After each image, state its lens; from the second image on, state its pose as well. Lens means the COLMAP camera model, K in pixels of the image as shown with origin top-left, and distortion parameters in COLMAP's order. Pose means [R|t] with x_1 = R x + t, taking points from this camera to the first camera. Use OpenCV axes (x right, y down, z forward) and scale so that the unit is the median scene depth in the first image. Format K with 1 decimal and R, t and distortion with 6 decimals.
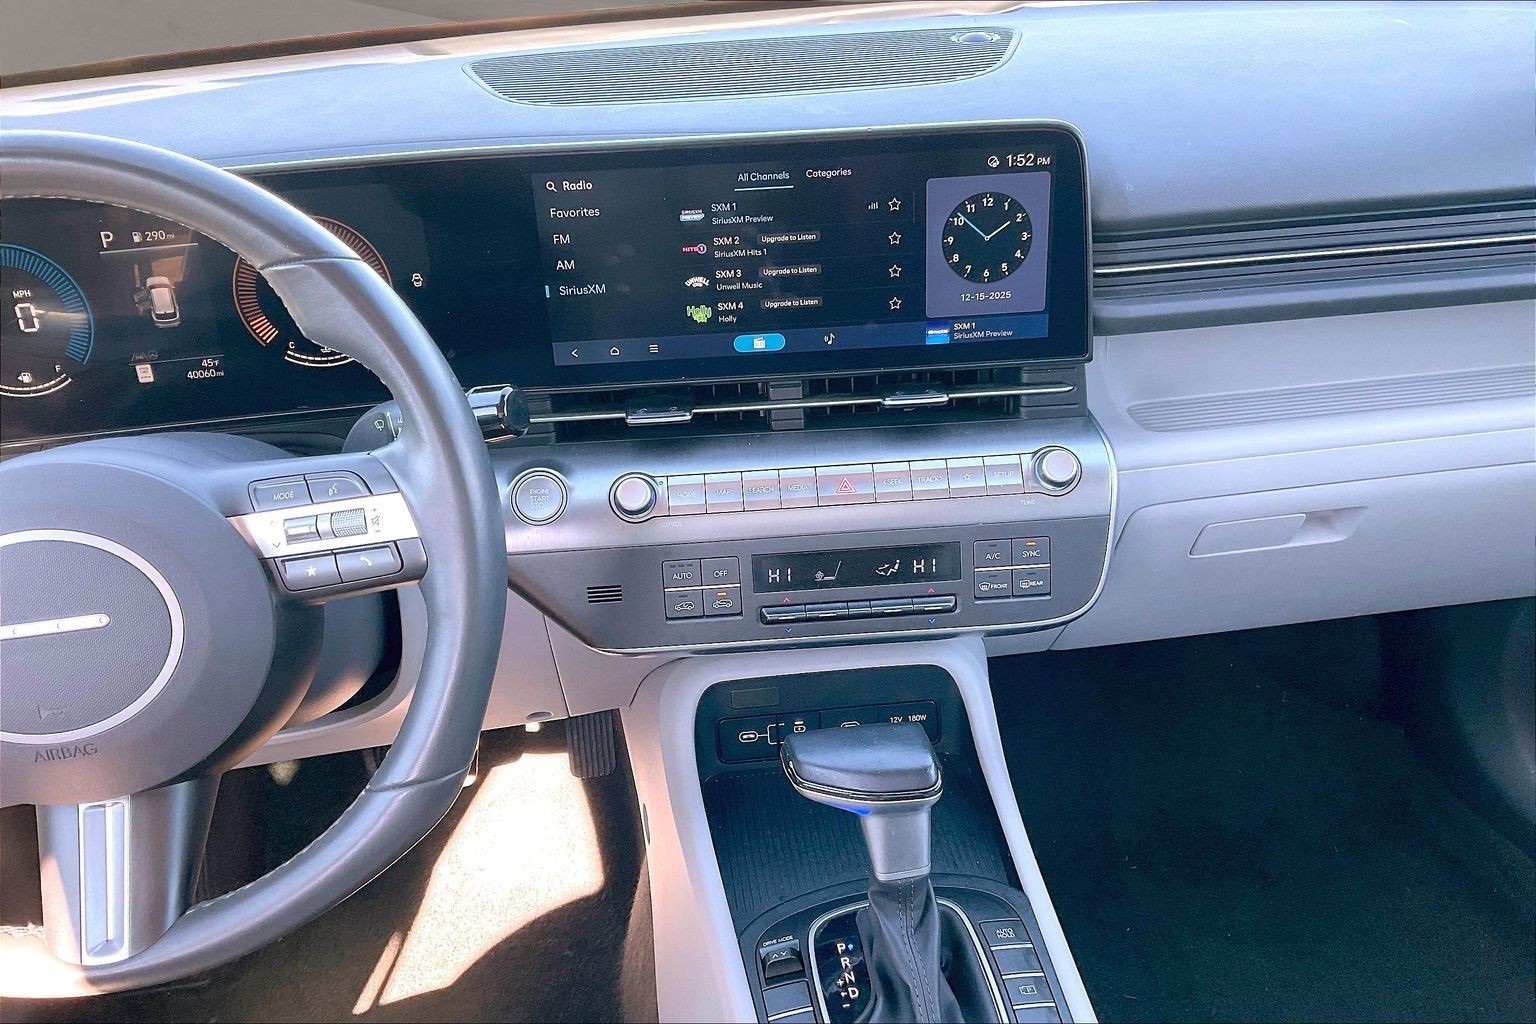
lens RADIAL K [[1264.9, 0, 771.7], [0, 1264.9, 509.5], [0, 0, 1]] dist [0.094735, -0.183124]
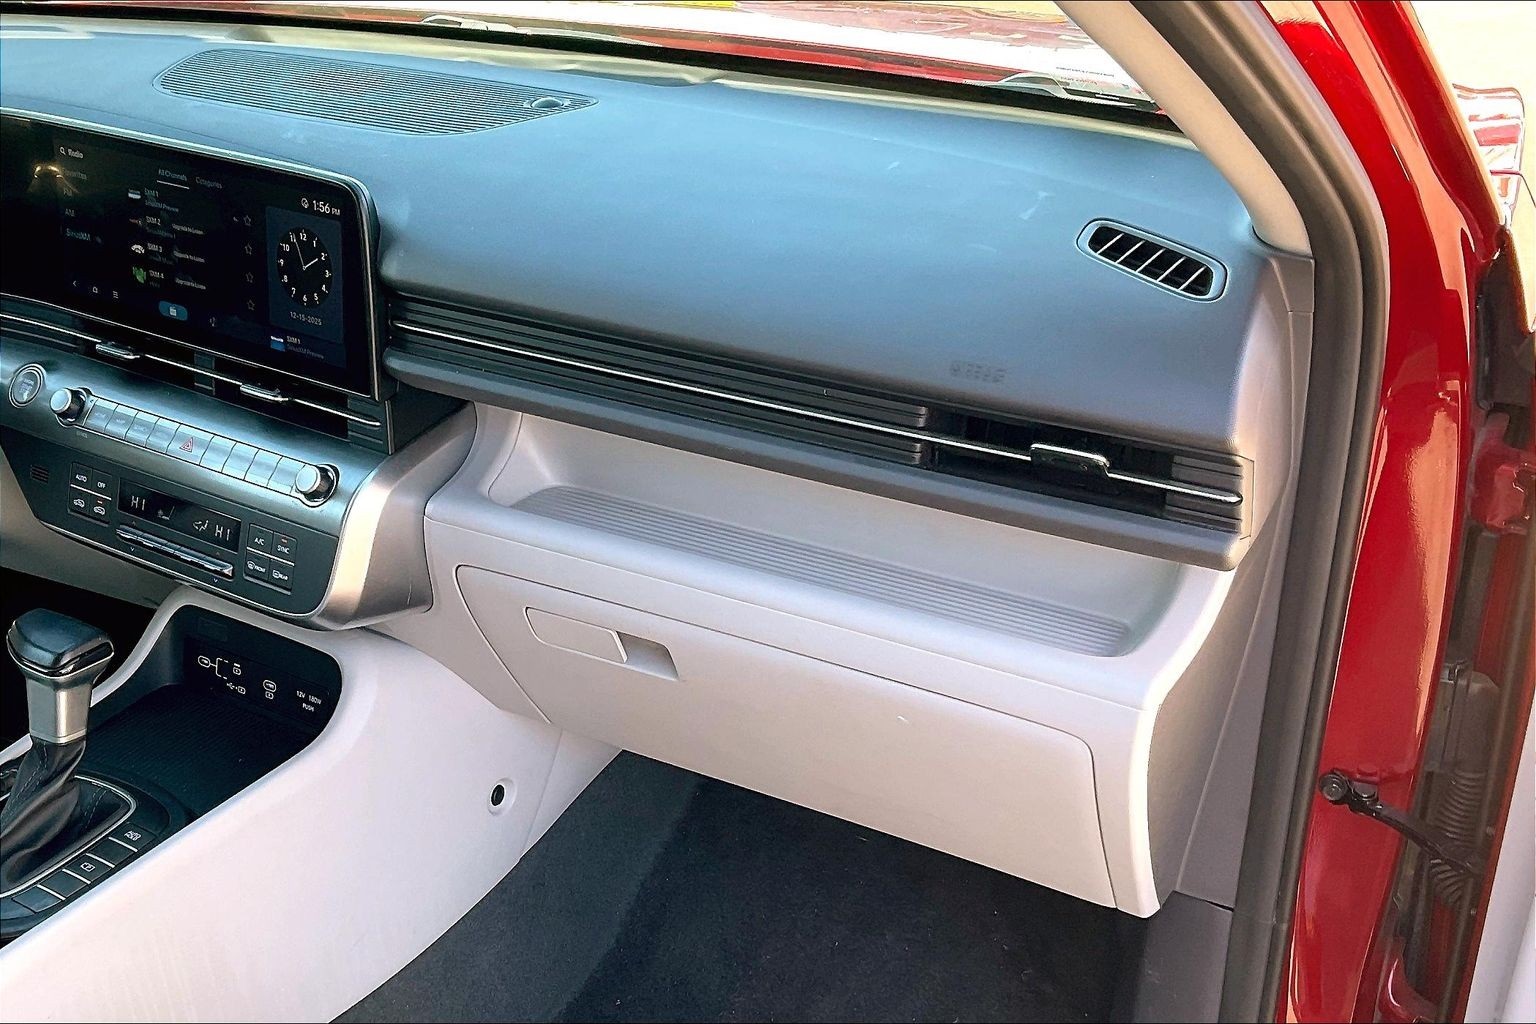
lens RADIAL K [[1632.4, 0, 753.6], [0, 1632.4, 631.1], [0, 0, 1]] dist [0.018088, 0.000000]
pose [[0.810938, 0.331672, -0.482051, 1.309517], [-0.335780, 0.938466, 0.080835, -0.159892], [0.479199, 0.096311, 0.872406, -0.062539]]
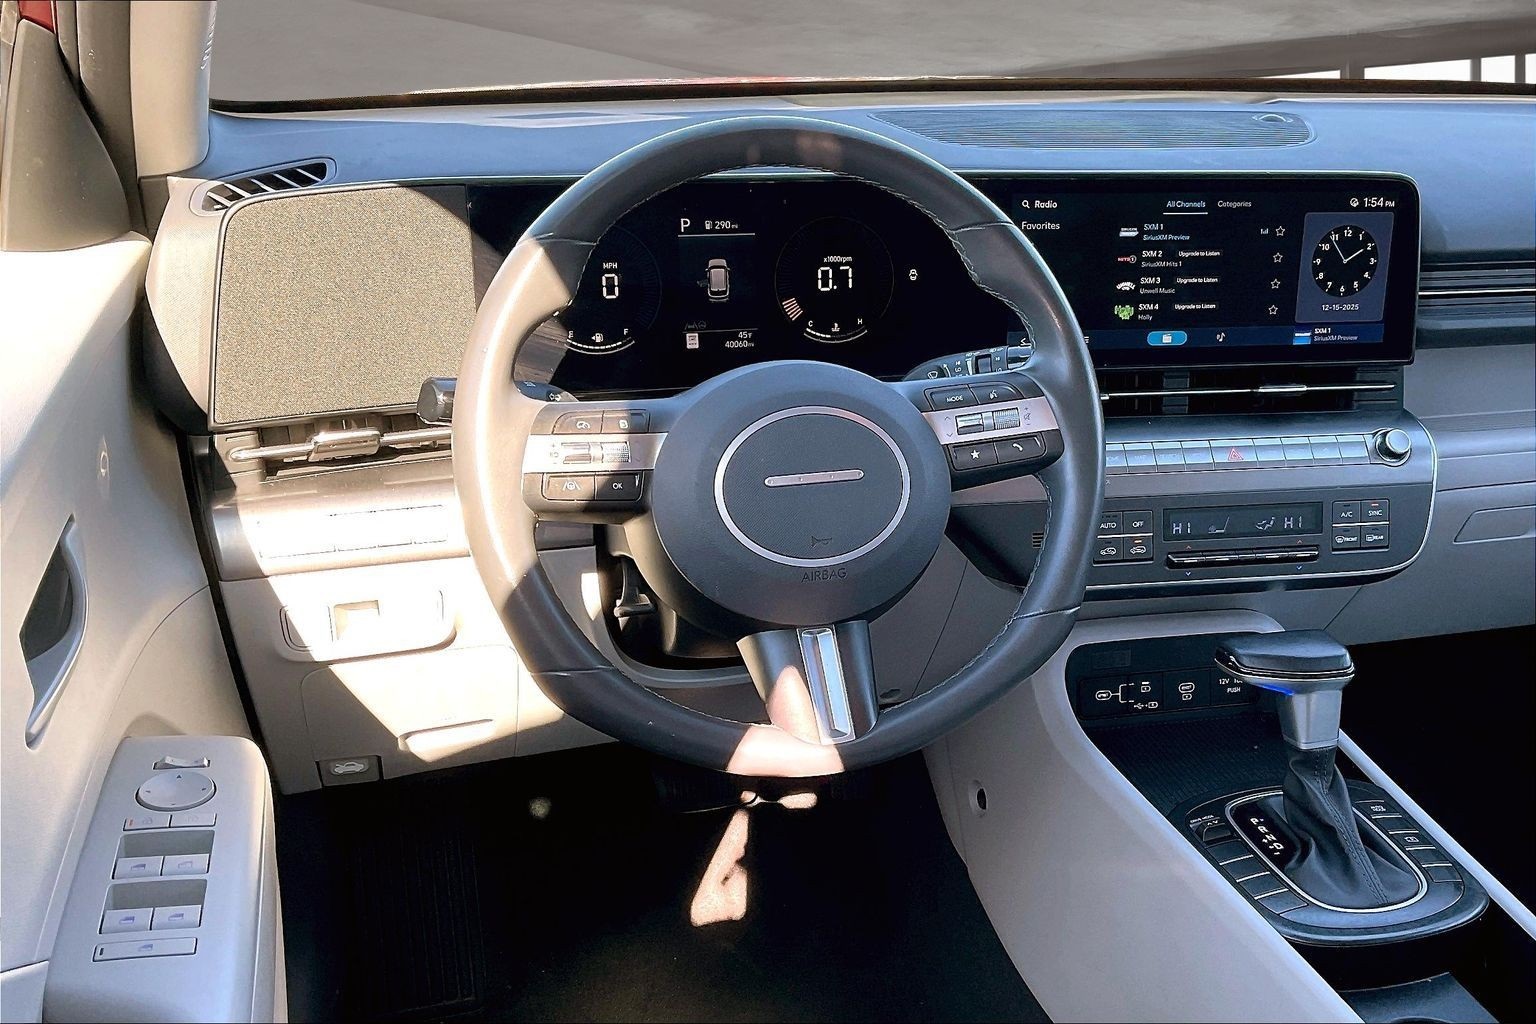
lens RADIAL K [[1552.7, 0, 897.1], [0, 1552.7, 560.1], [0, 0, 1]] dist [0.077198, 0.000000]
pose [[0.982933, 0.012070, 0.183570, -0.556120], [0.008018, 0.994087, -0.108293, 0.251283], [-0.183792, 0.107917, 0.977023, -0.423497]]
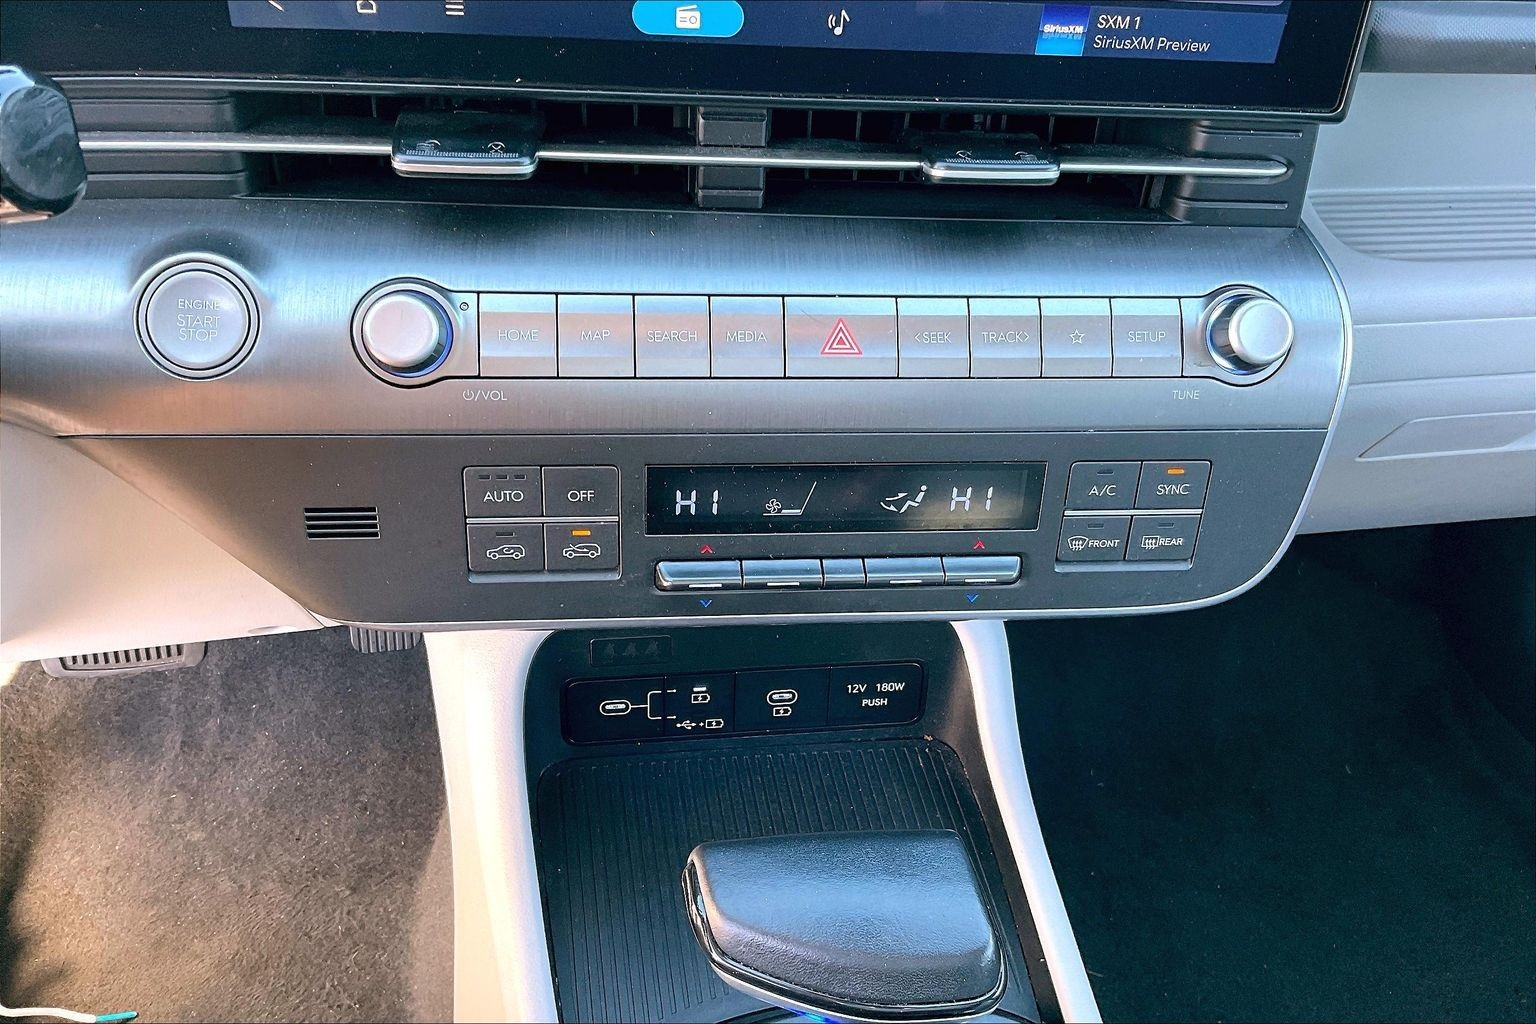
lens RADIAL K [[1264.9, 0, 768.8], [0, 1264.9, 510.8], [0, 0, 1]] dist [0.094735, -0.183124]
pose [[0.992034, 0.055880, 0.112897, -0.023354], [-0.079626, 0.972636, 0.218261, -0.061339], [-0.097611, -0.225512, 0.969338, 0.513881]]
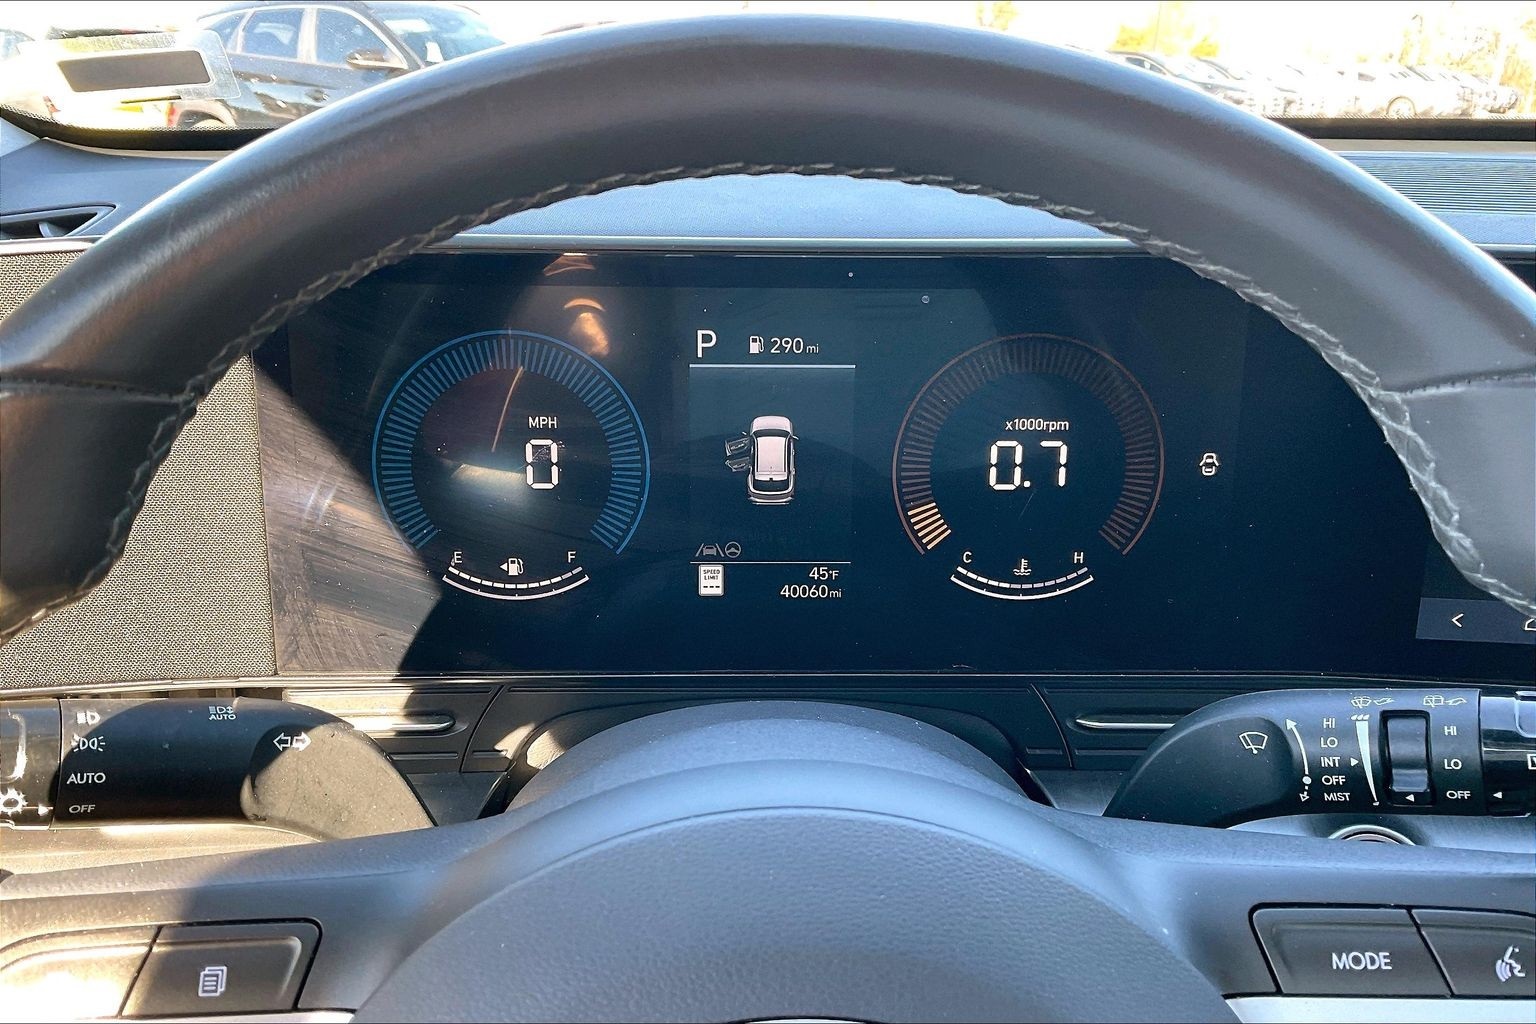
lens RADIAL K [[1265.7, 0, 760.6], [0, 1265.7, 505.5], [0, 0, 1]] dist [0.032060, -0.014558]
pose [[0.989298, 0.095446, -0.110358, -0.401705], [-0.113463, 0.978785, -0.170606, -0.044476], [0.091733, 0.181301, 0.979140, 0.436746]]
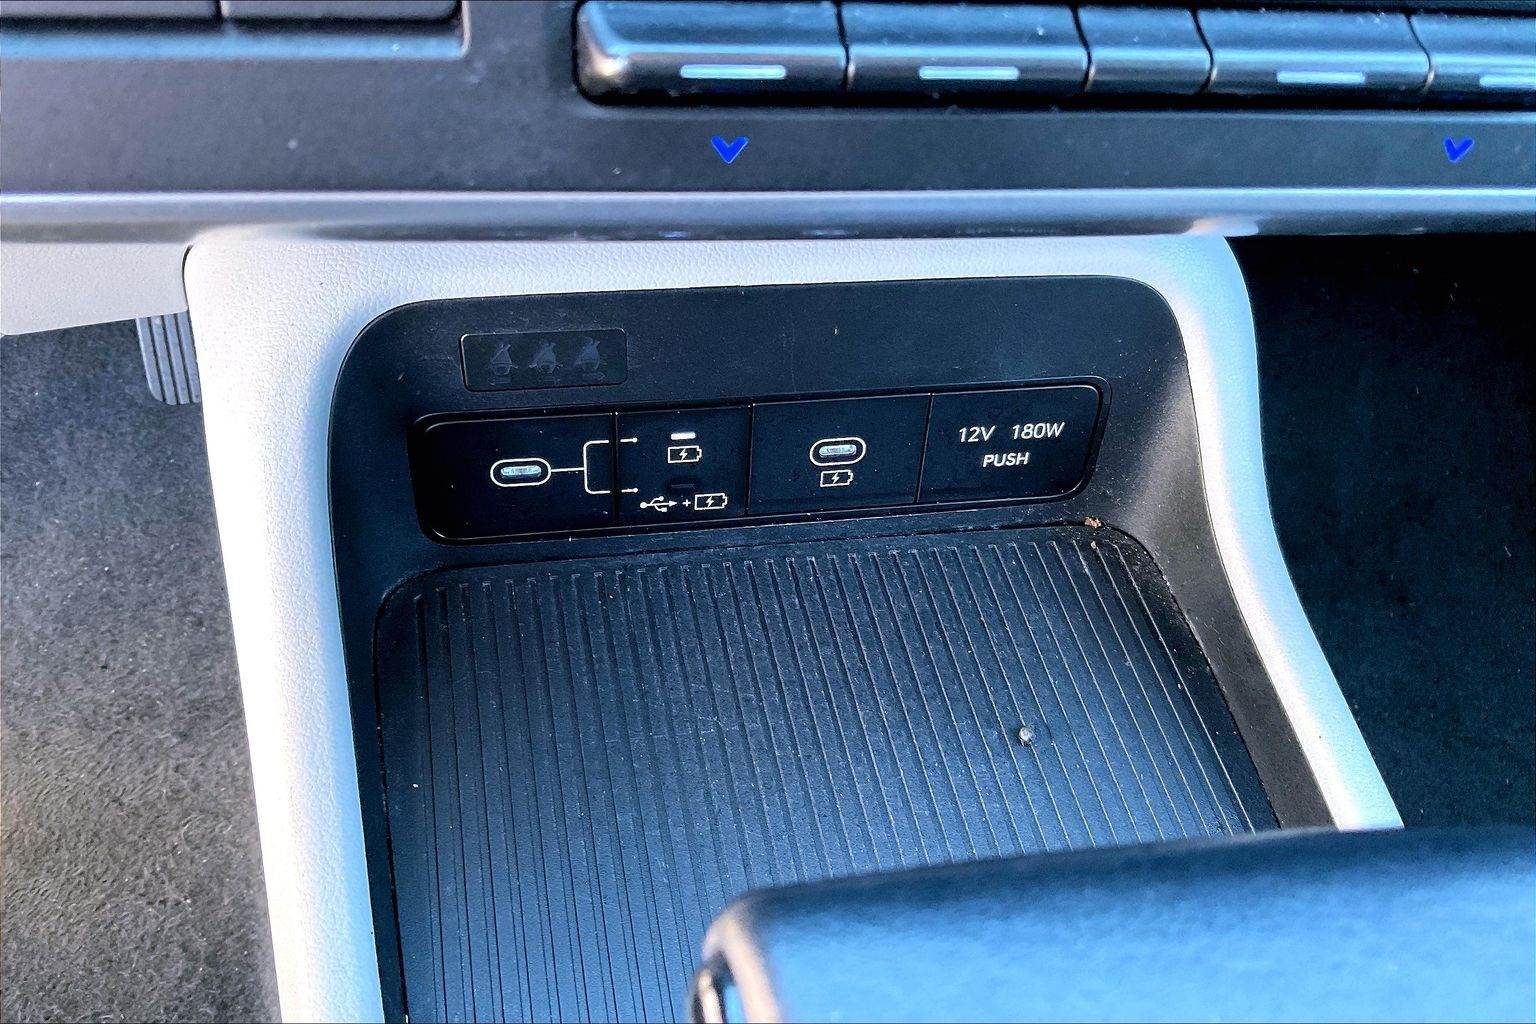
lens RADIAL K [[1264.9, 0, 760.1], [0, 1264.9, 513.6], [0, 0, 1]] dist [0.094735, -0.183124]
pose [[0.988060, 0.025346, 0.151967, -0.008860], [-0.082084, 0.921323, 0.380033, 0.077112], [-0.130379, -0.387970, 0.912404, 0.845962]]
